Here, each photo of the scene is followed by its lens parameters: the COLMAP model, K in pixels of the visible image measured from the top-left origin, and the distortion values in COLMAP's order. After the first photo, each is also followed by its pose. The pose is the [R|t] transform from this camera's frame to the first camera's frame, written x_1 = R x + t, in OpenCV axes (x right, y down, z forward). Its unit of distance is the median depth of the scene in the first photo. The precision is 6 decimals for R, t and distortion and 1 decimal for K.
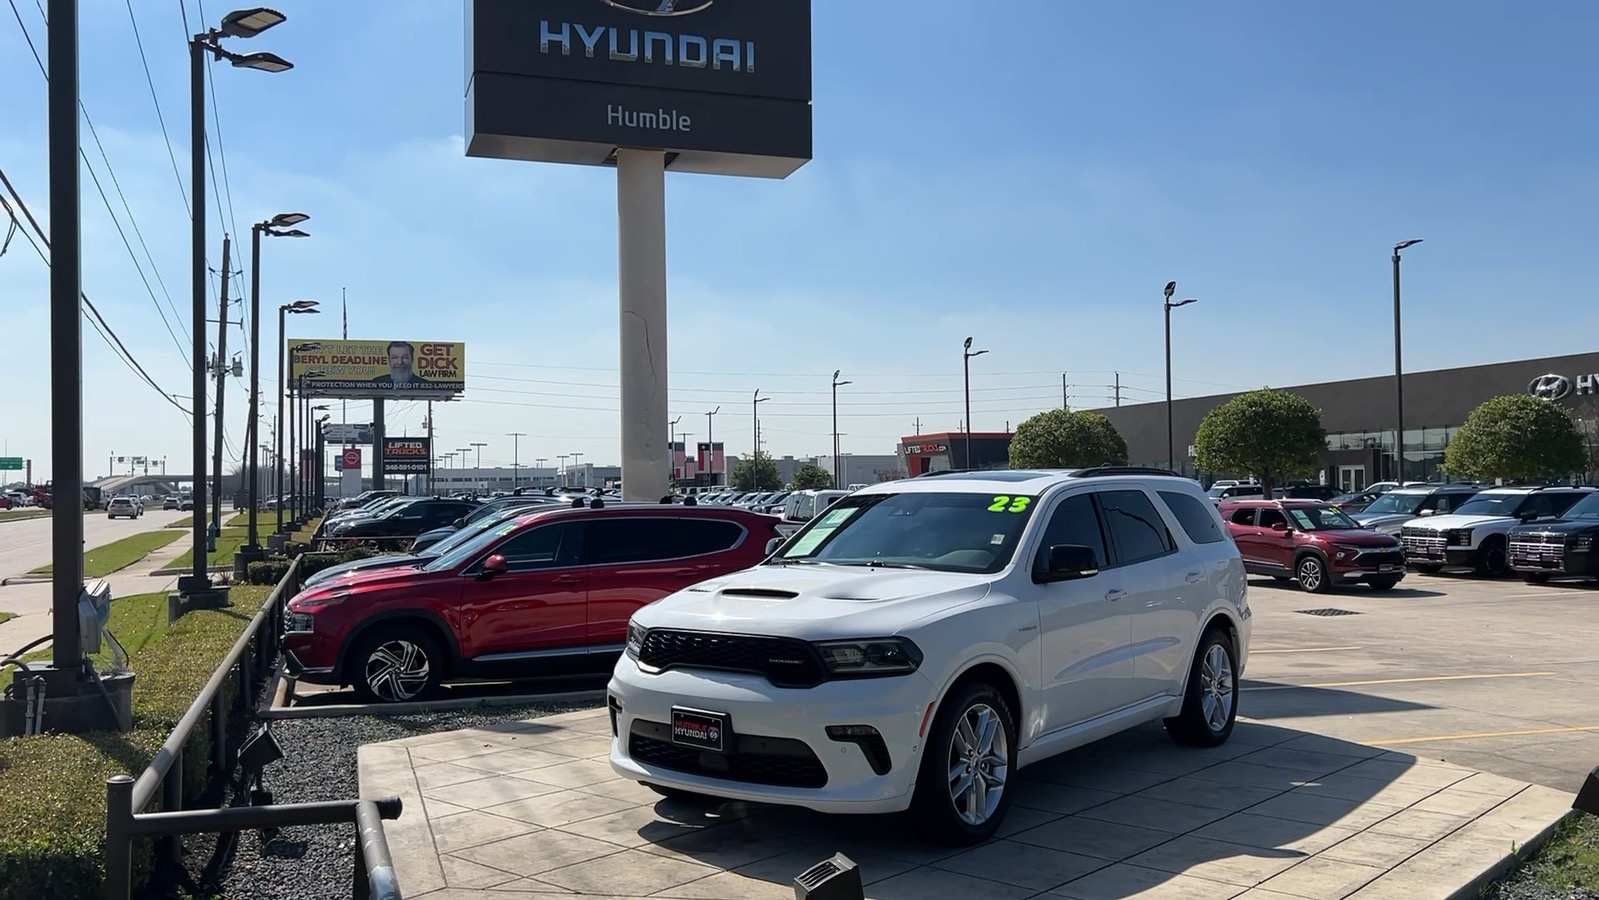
lens RADIAL K [[1371.5, 0, 799.5], [0, 1371.5, 450.0], [0, 0, 1]] dist [0.061362, -0.084996]
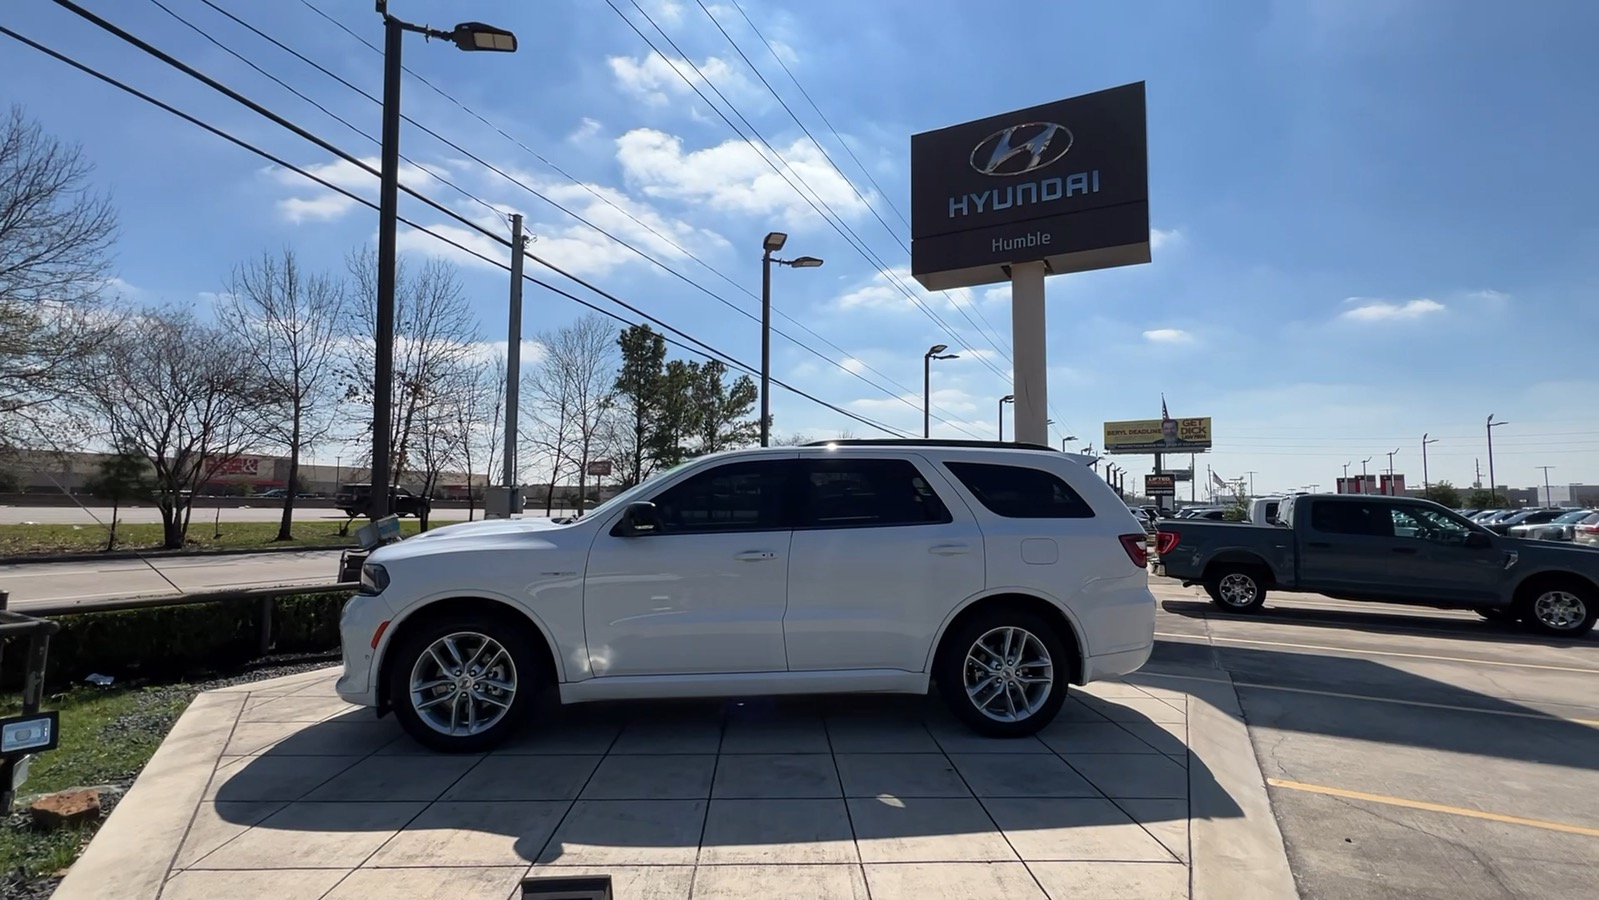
lens RADIAL K [[729.5, 0, 799.9], [0, 729.5, 455.3], [0, 0, 1]] dist [0.000709, 0.000018]
pose [[0.695327, -0.036432, -0.717769, 0.277996], [0.006289, 0.998985, -0.044613, 0.023849], [0.718666, 0.026507, 0.694850, 0.279001]]
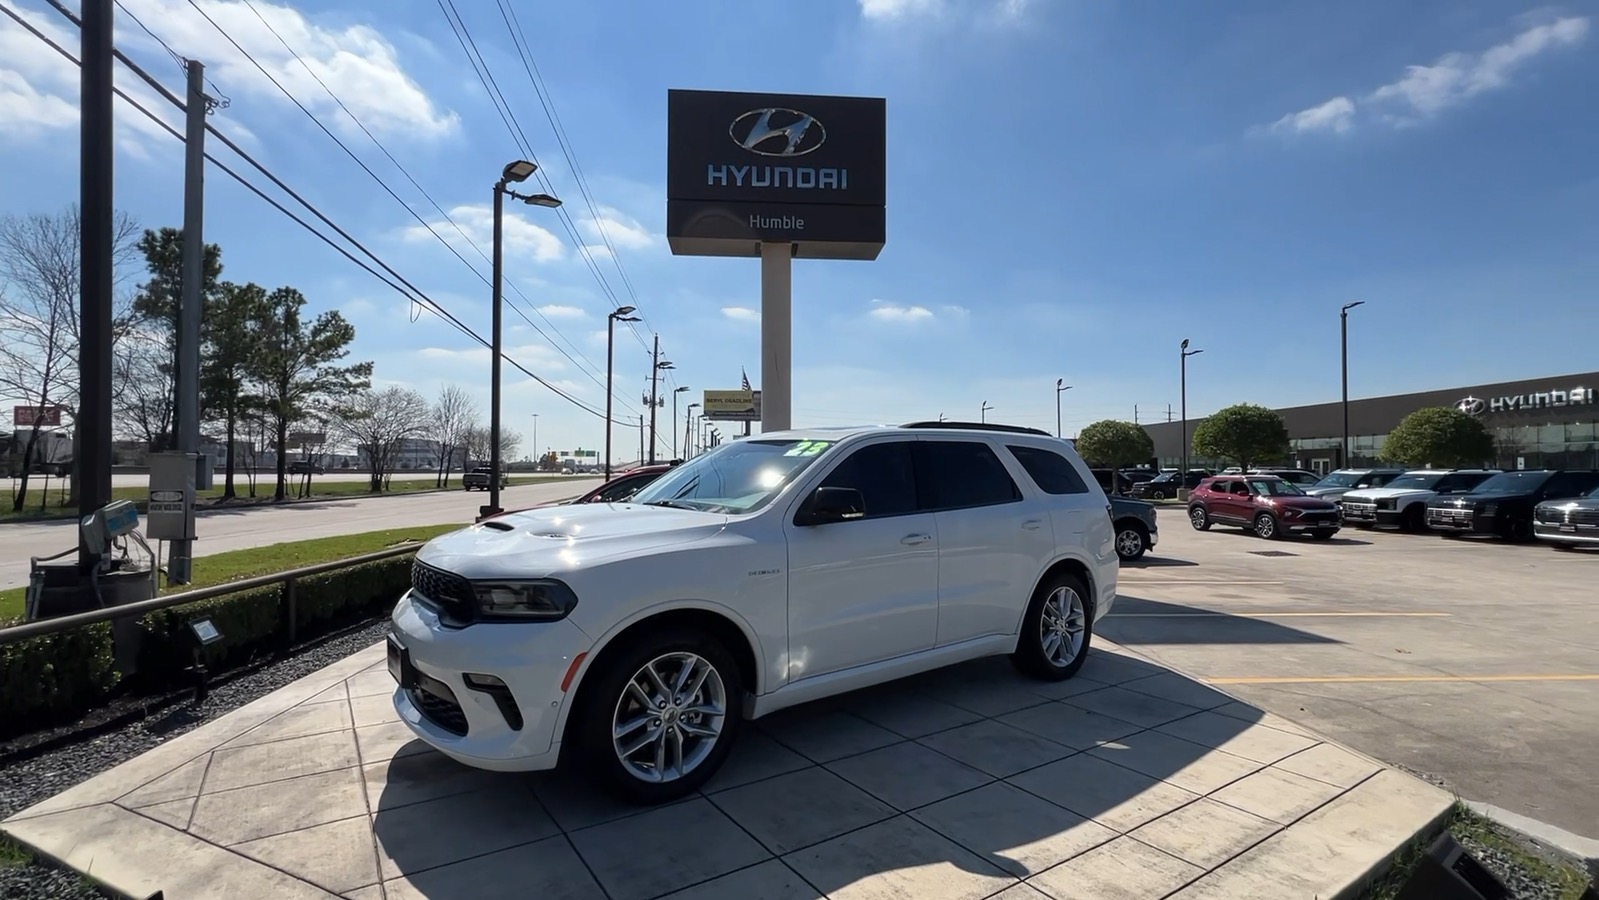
lens RADIAL K [[729.5, 0, 799.9], [0, 729.5, 455.3], [0, 0, 1]] dist [0.000709, 0.000018]
pose [[0.969095, 0.008033, -0.246556, 0.120507], [-0.006191, 0.999947, 0.008246, 0.016938], [0.246610, -0.006465, 0.969093, 0.196598]]
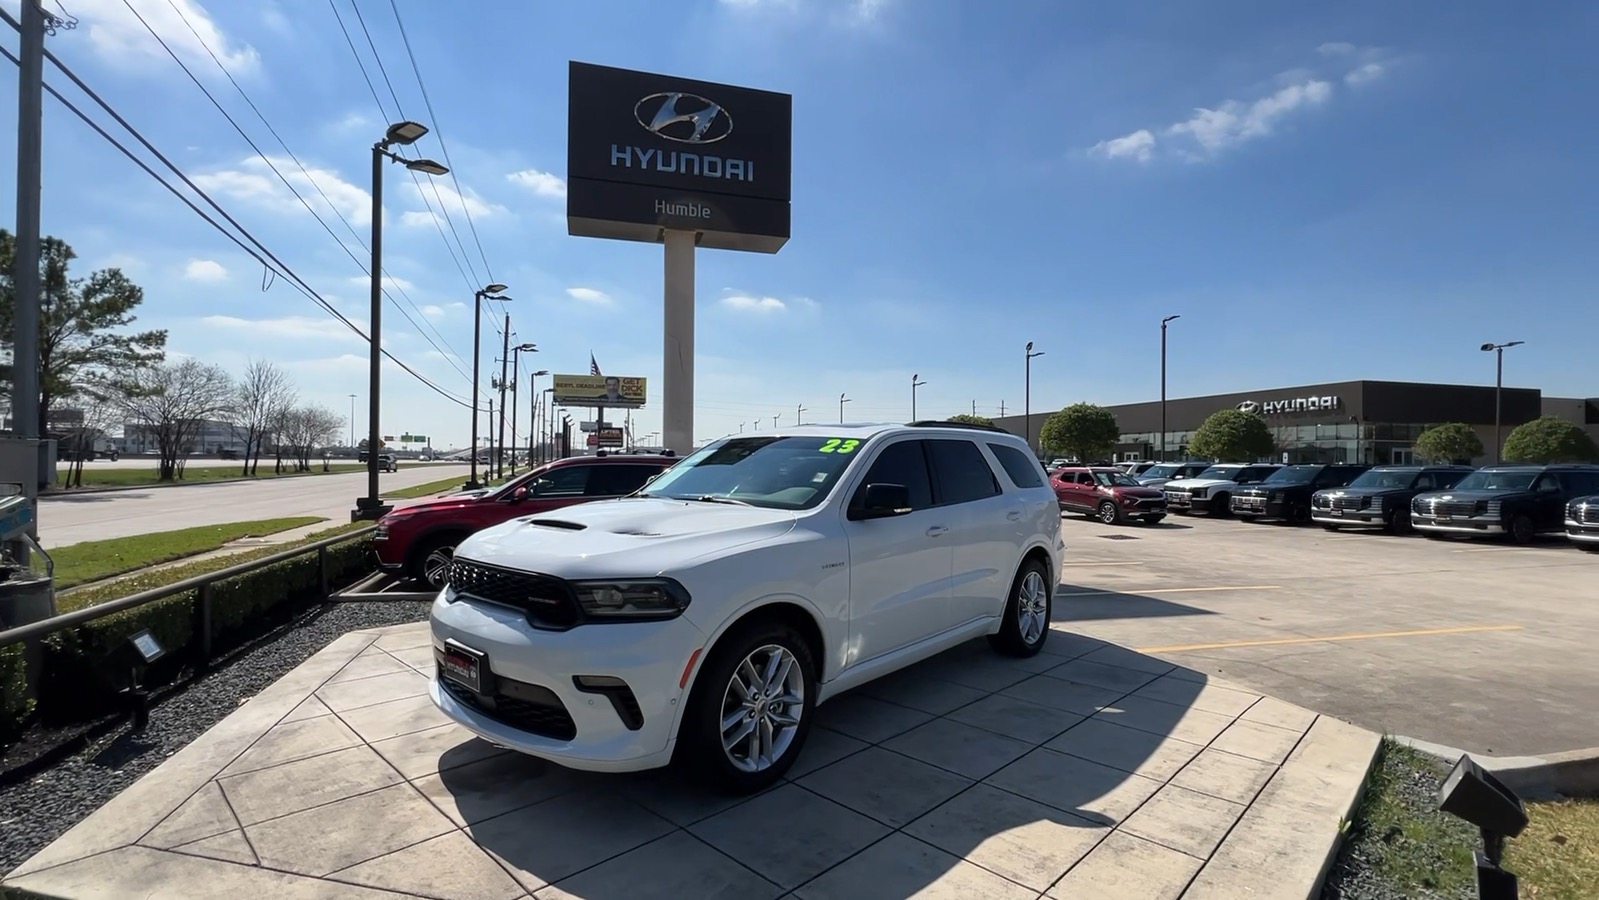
lens RADIAL K [[729.5, 0, 799.9], [0, 729.5, 455.3], [0, 0, 1]] dist [0.000709, 0.000018]
pose [[0.998810, 0.019773, -0.044573, 0.062732], [-0.018850, 0.999601, 0.021035, 0.014941], [0.044971, -0.020170, 0.998785, 0.179517]]
